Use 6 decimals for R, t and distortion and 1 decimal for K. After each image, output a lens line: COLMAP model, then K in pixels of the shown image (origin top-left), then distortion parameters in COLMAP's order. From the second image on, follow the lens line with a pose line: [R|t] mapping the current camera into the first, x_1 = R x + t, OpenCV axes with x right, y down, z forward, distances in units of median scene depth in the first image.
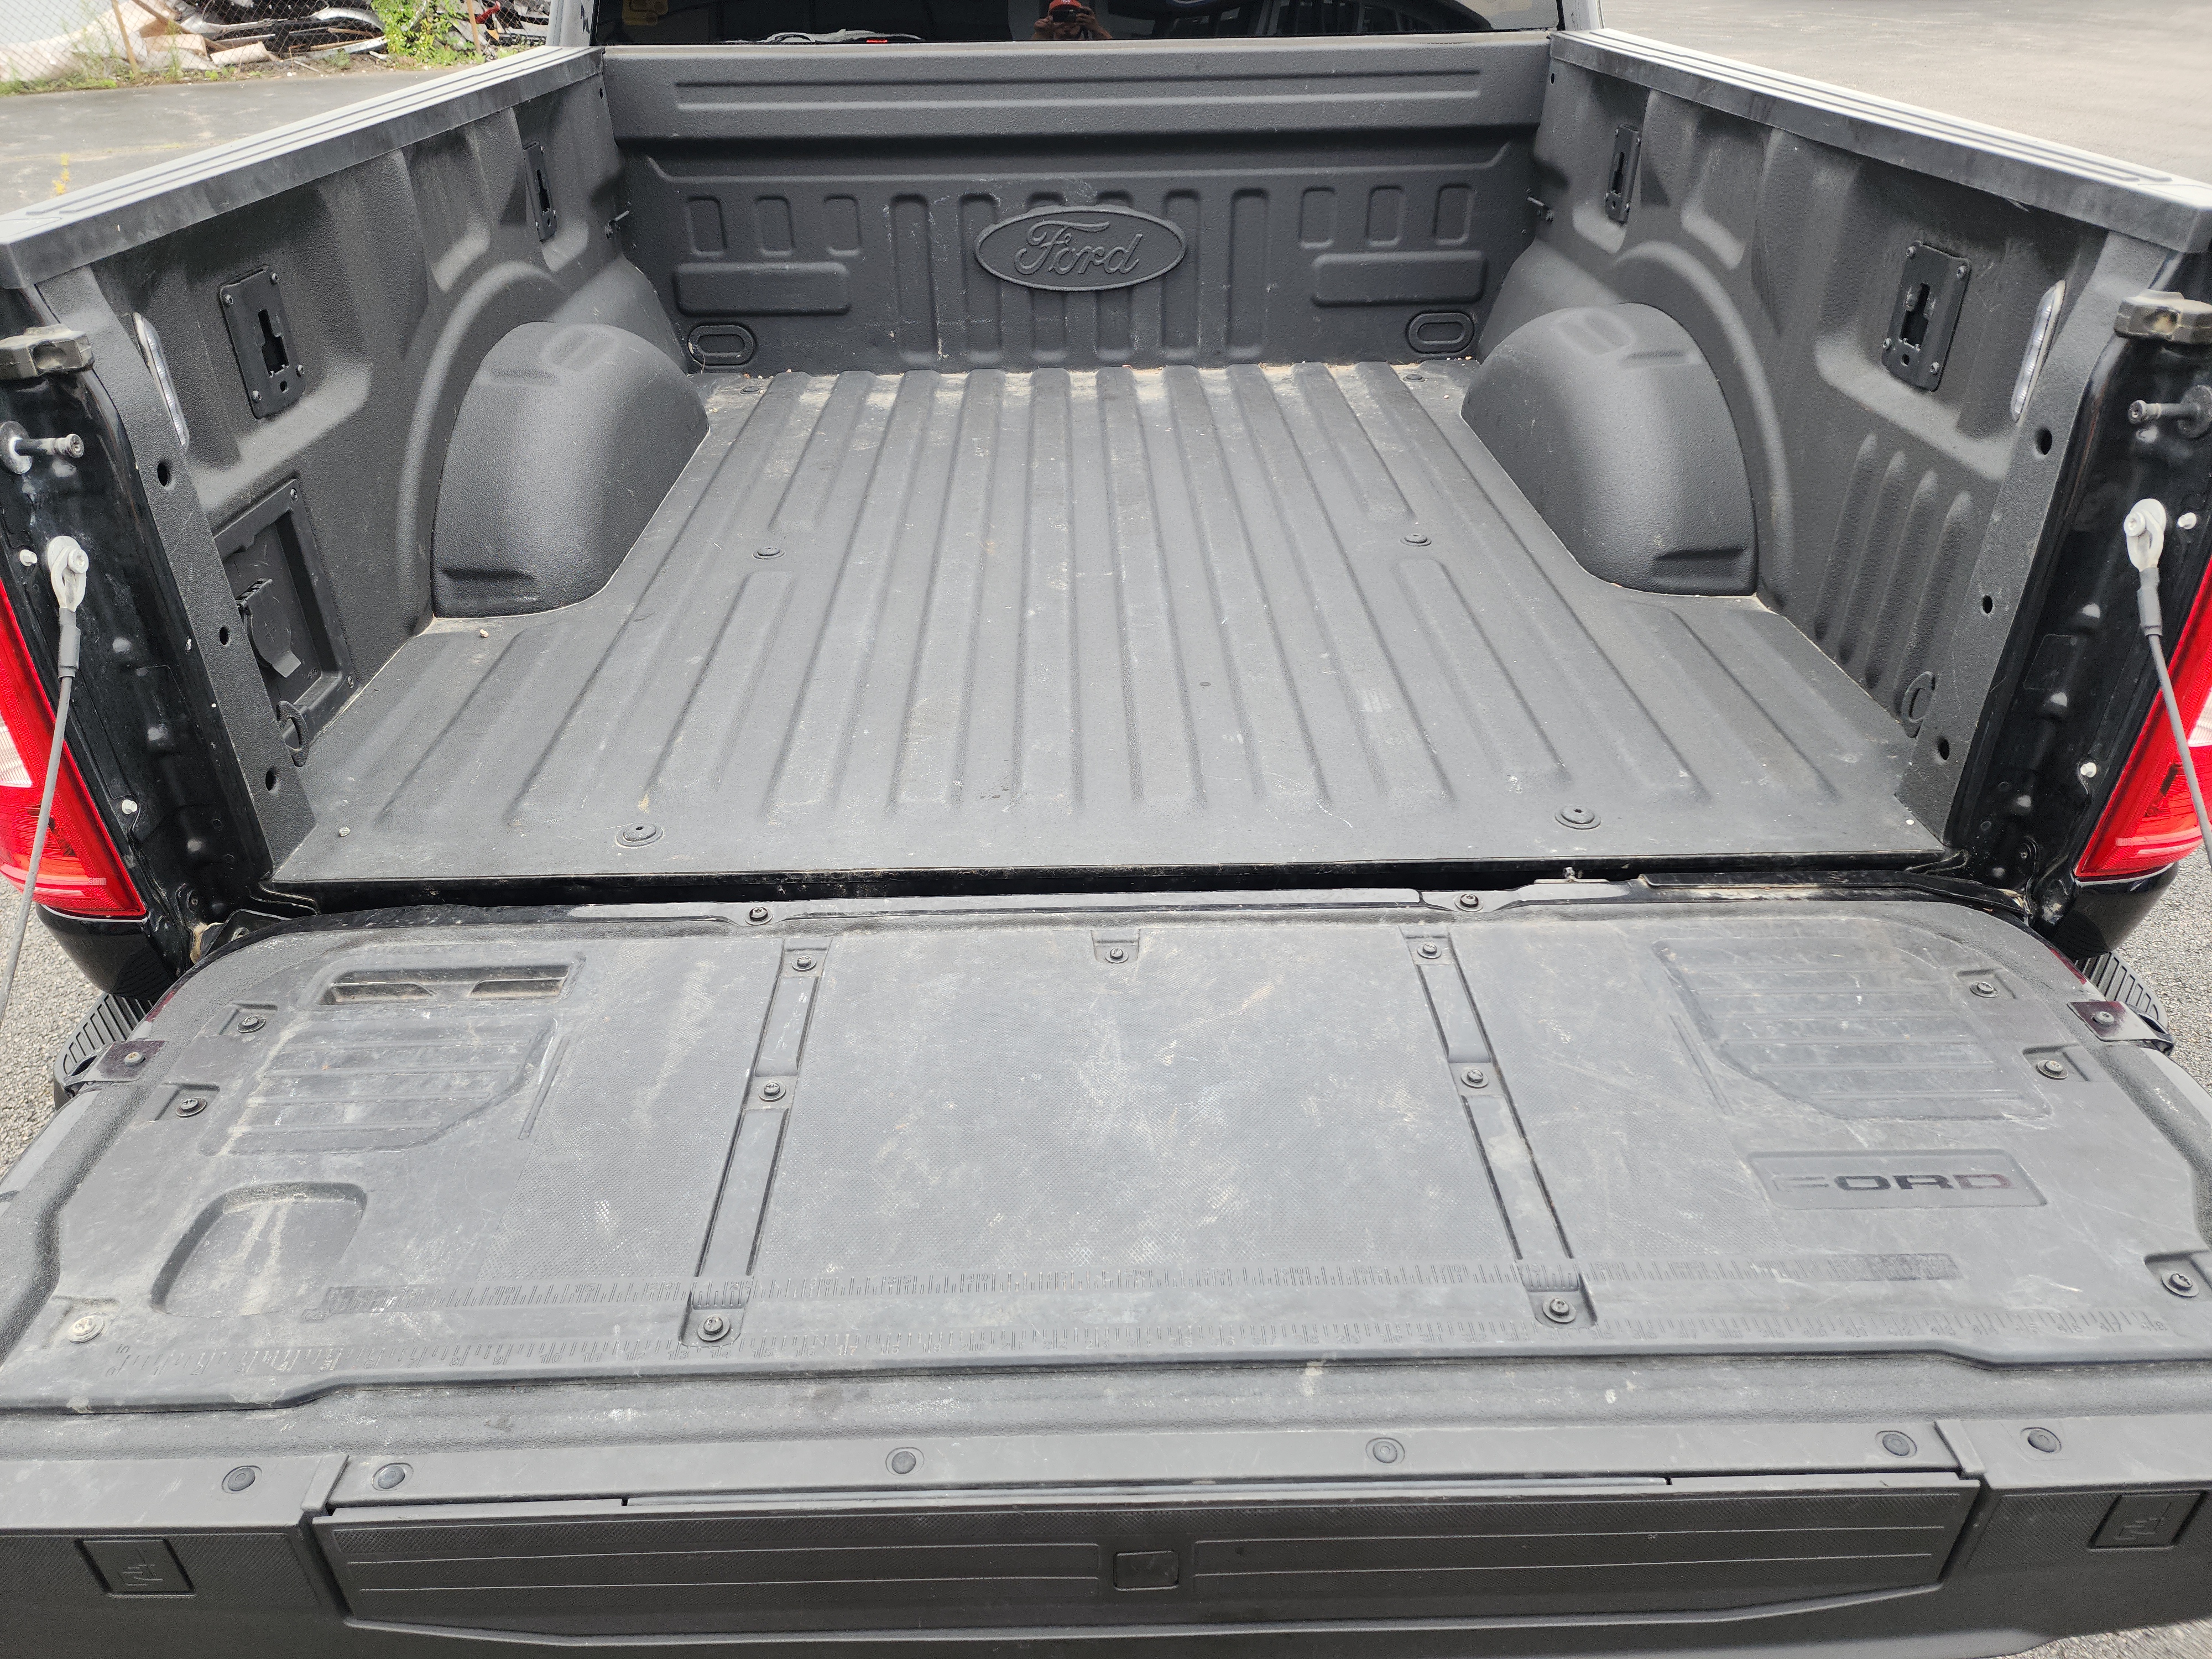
lens RADIAL K [[1509.7, 0, 1116.3], [0, 1509.7, 825.5], [0, 0, 1]] dist [0.067078, -0.044823]
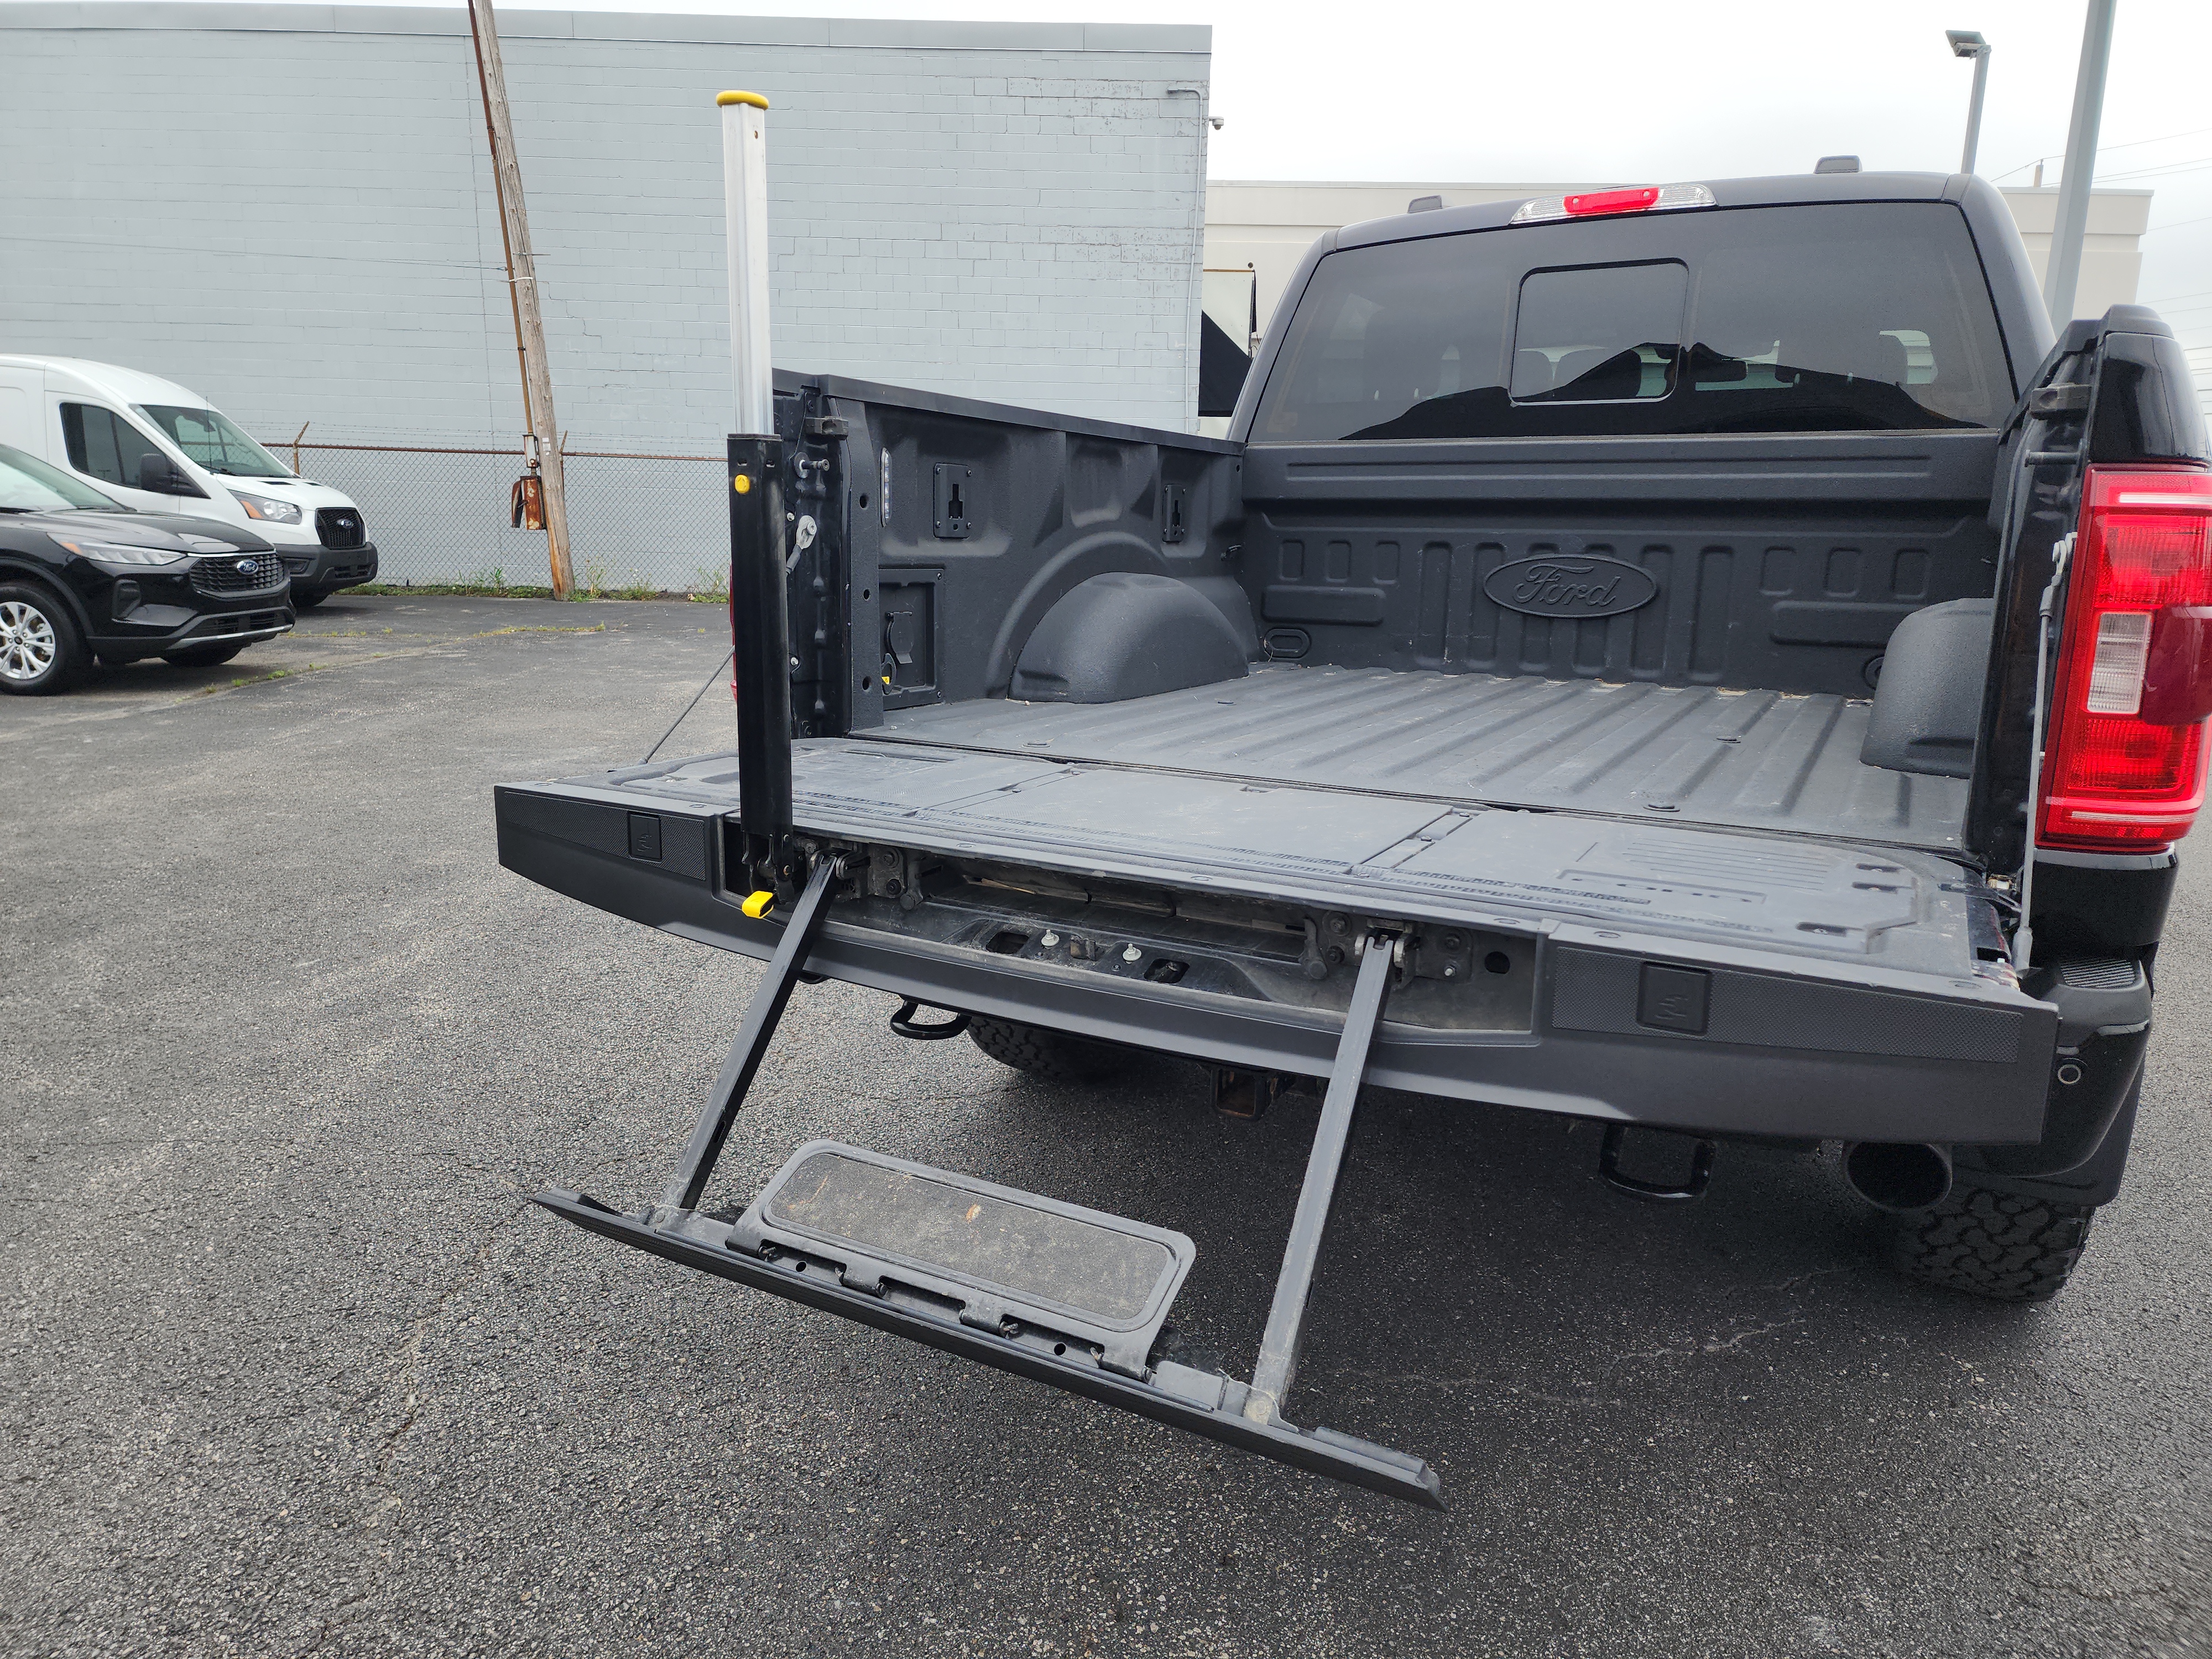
lens RADIAL K [[1509.7, 0, 1075.9], [0, 1509.7, 817.7], [0, 0, 1]] dist [0.067078, -0.044823]
pose [[0.866391, 0.119562, -0.484841, 0.263700], [-0.279444, 0.920742, -0.272298, 0.261082], [0.413857, 0.371402, 0.831133, -0.148840]]
